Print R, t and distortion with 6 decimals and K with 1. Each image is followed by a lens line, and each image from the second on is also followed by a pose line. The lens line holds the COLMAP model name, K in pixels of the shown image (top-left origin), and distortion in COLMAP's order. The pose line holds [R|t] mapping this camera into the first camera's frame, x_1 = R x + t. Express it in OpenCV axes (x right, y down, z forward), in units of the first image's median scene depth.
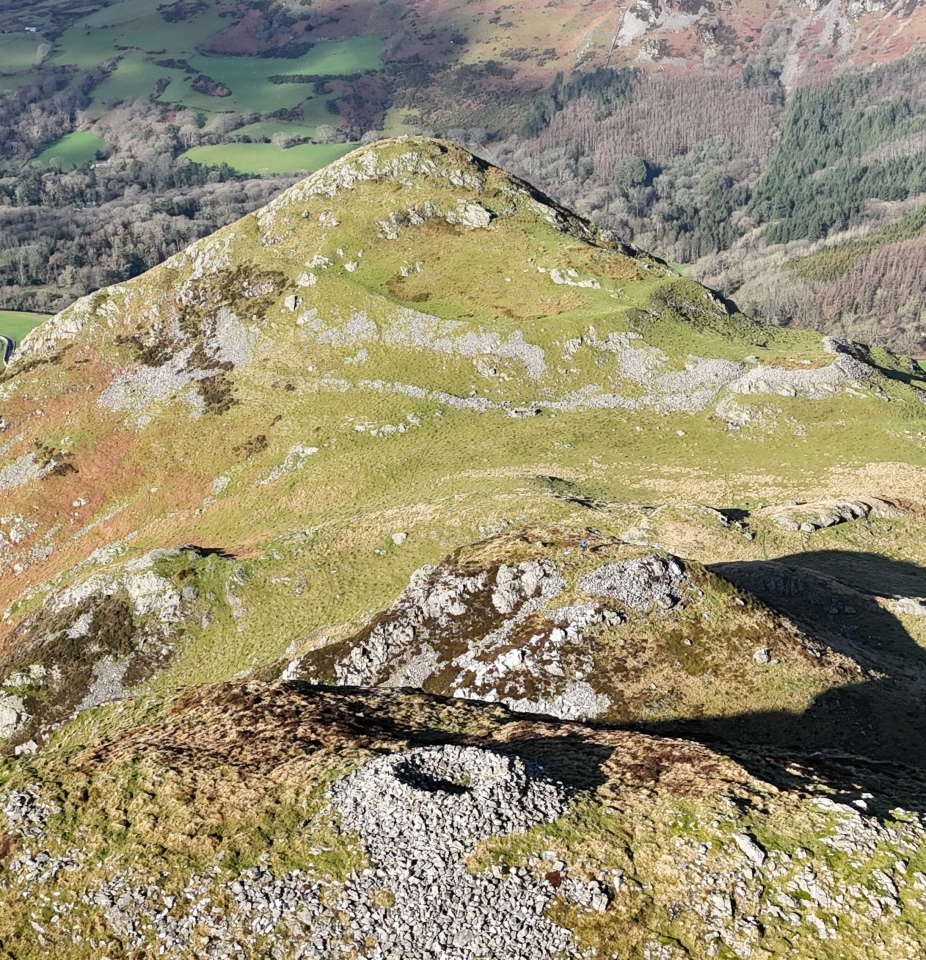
lens RADIAL K [[688.2, 0, 463.1], [0, 688.2, 479.7], [0, 0, 1]] dist [0.026554, 0.002889]
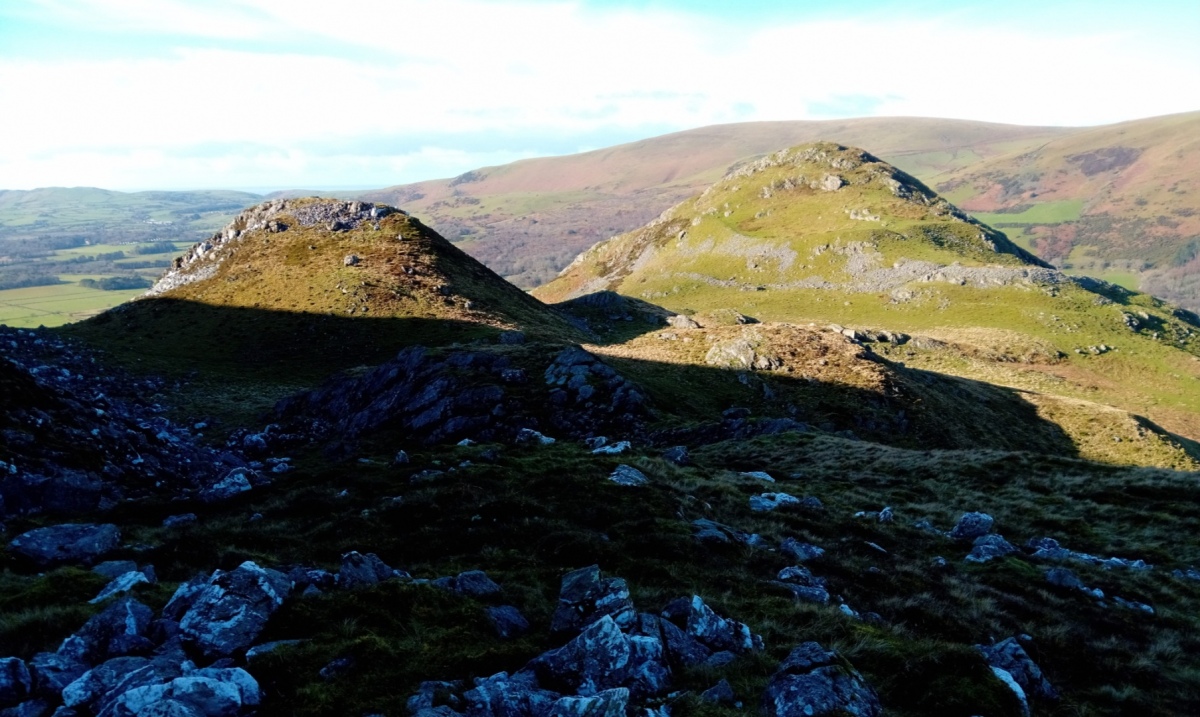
lens RADIAL K [[484.8, 0, 599.7], [0, 484.8, 359.2], [0, 0, 1]] dist [-0.001205, -0.000289]
pose [[0.963832, 0.122589, -0.236643, -0.819775], [-0.111050, 0.991908, 0.061540, -0.238894], [0.242272, -0.033035, 0.969646, -0.274553]]
